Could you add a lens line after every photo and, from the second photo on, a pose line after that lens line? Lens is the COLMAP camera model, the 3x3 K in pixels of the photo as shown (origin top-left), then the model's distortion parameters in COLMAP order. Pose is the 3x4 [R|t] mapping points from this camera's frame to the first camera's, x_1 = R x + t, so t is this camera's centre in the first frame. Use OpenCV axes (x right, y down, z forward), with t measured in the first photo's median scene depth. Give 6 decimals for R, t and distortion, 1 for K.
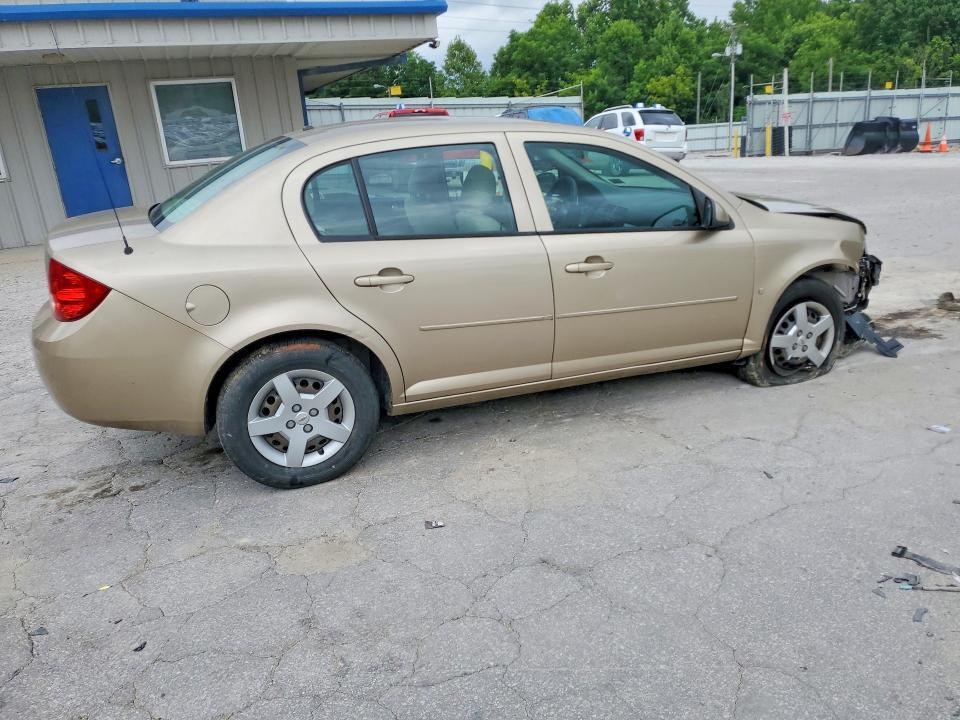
lens RADIAL K [[735.5, 0, 476.3], [0, 735.5, 356.0], [0, 0, 1]] dist [0.027372, -0.002178]
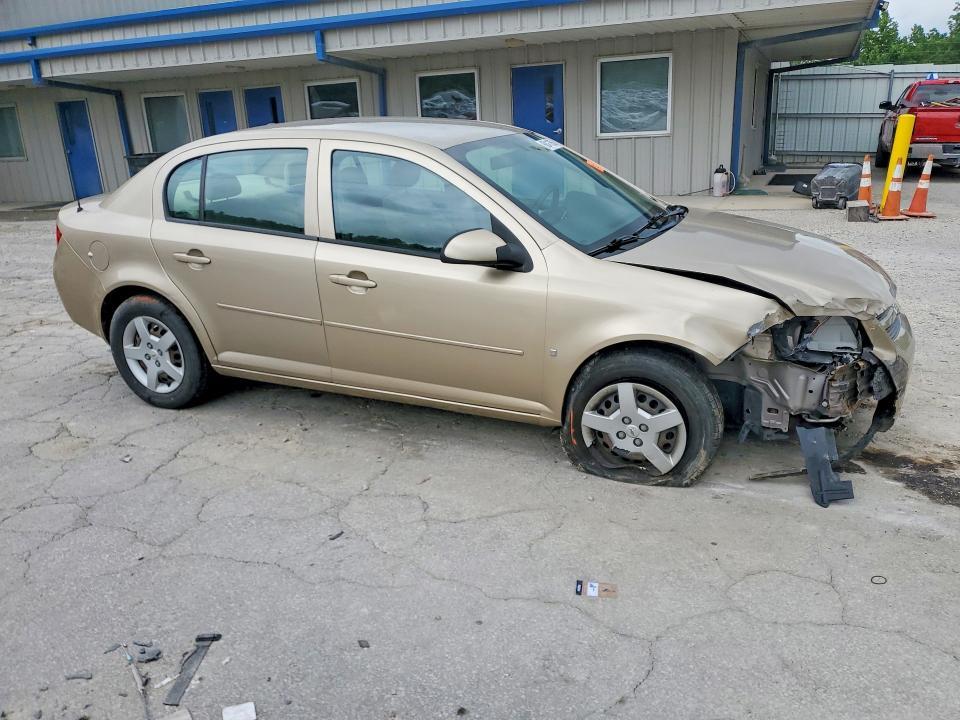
lens RADIAL K [[735.5, 0, 477.7], [0, 735.5, 363.7], [0, 0, 1]] dist [0.027372, -0.002178]
pose [[0.721316, 0.252944, -0.644765, 0.922883], [-0.219521, 0.966424, 0.133548, -0.179656], [0.656897, 0.045209, 0.752624, 0.367100]]
